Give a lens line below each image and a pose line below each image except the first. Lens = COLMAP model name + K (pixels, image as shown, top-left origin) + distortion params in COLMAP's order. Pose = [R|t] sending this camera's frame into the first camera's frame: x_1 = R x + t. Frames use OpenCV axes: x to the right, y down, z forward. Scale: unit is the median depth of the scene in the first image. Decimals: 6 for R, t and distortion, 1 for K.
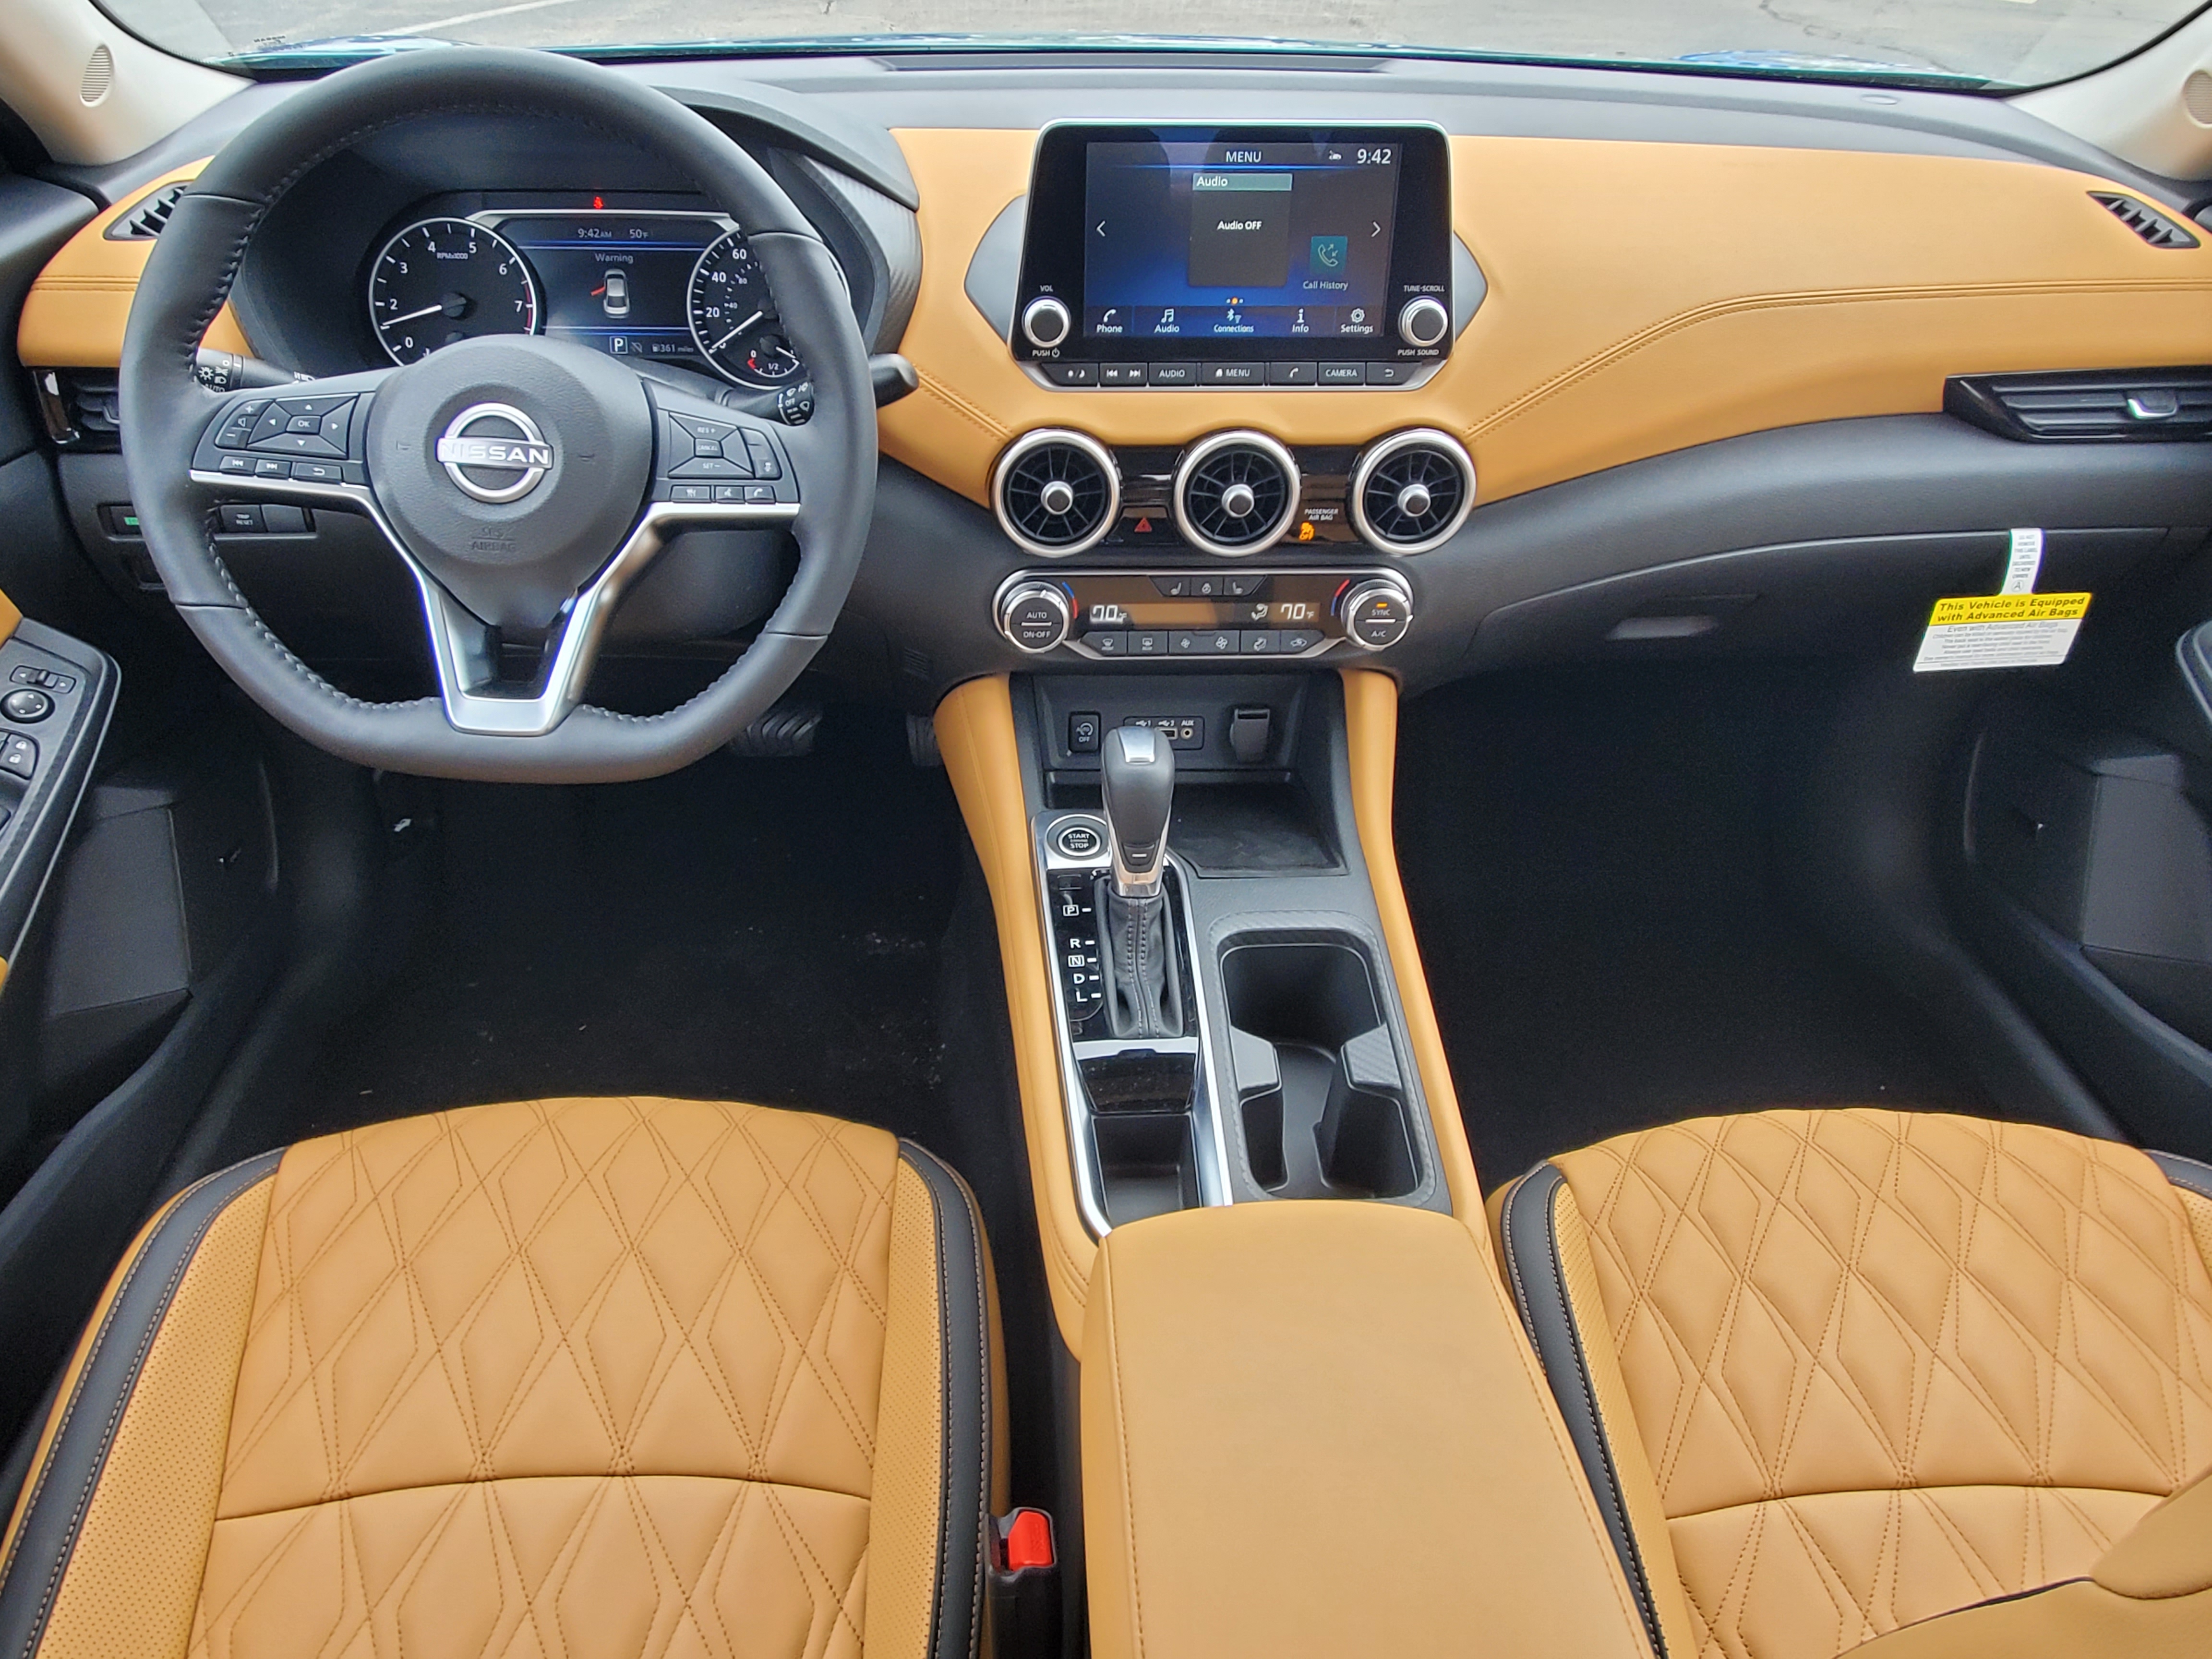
lens RADIAL K [[1587.8, 0, 1042.7], [0, 1587.8, 836.8], [0, 0, 1]] dist [-0.000783, 0.004385]
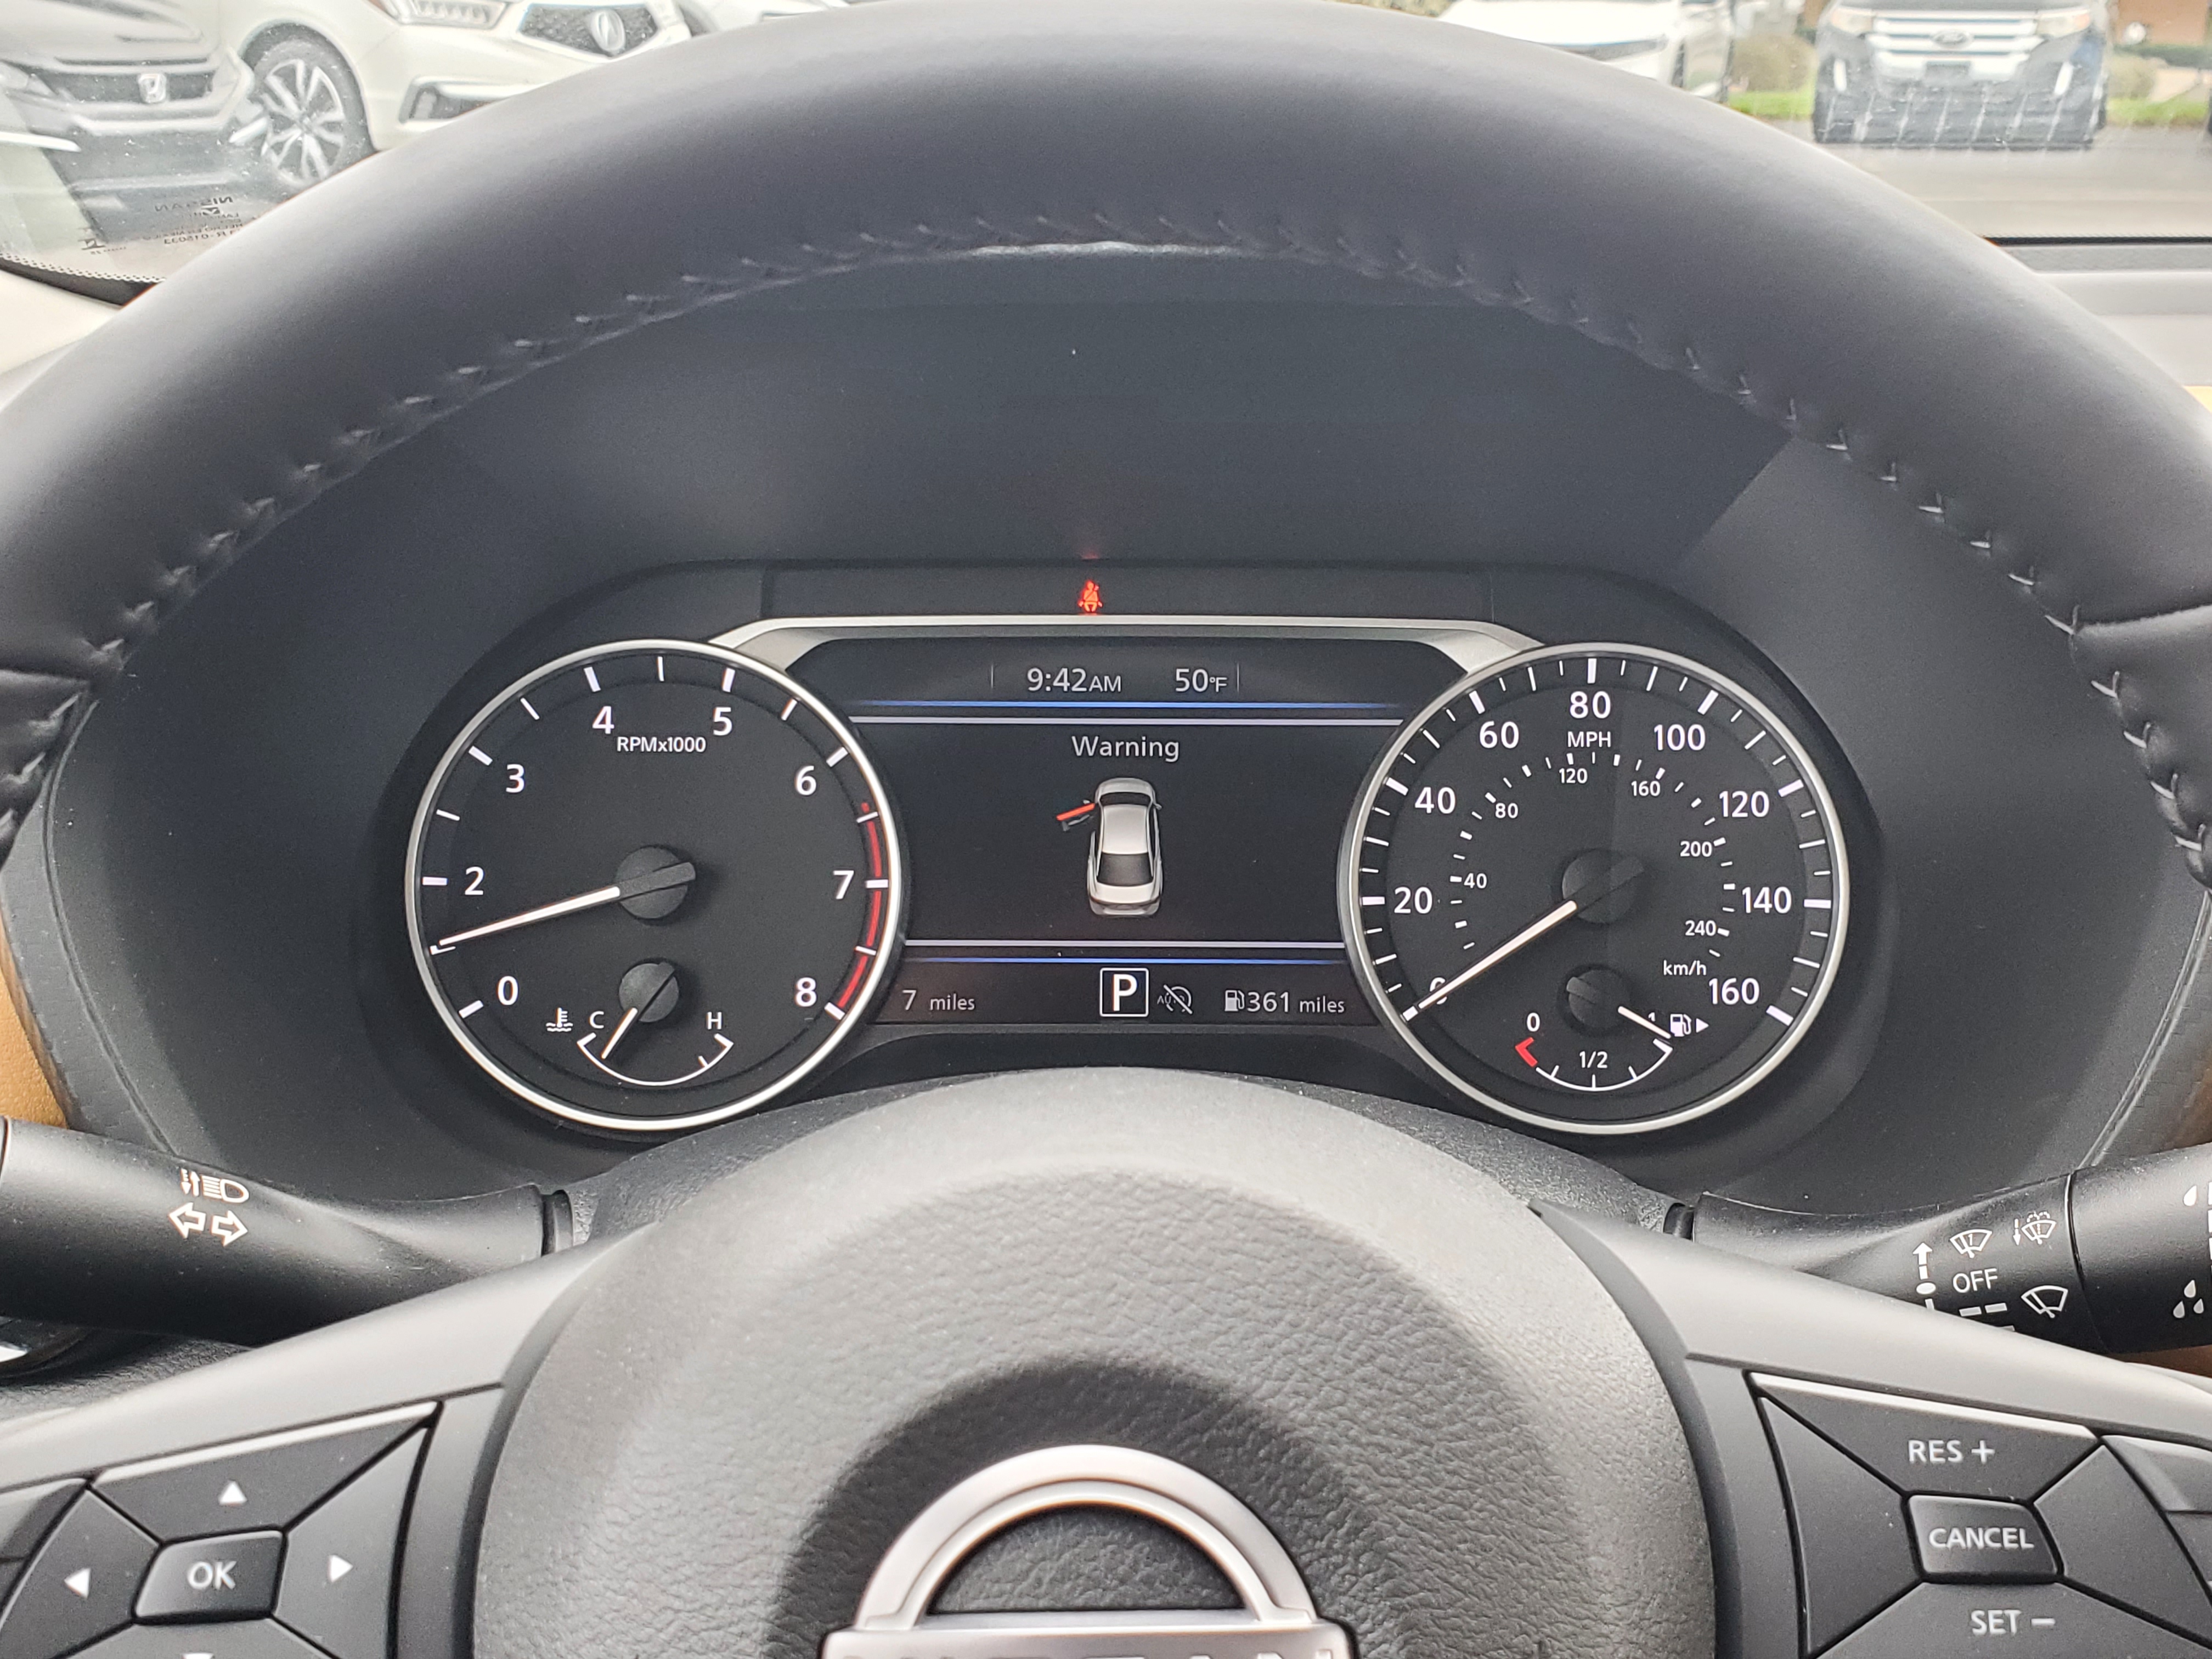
lens RADIAL K [[2447.7, 0, 1098.5], [0, 2447.7, 873.2], [0, 0, 1]] dist [0.244686, -0.481321]
pose [[0.998739, -0.001329, -0.050180, -0.251178], [-0.012244, 0.963006, -0.269202, -0.198053], [0.048682, 0.269477, 0.961776, 0.503915]]
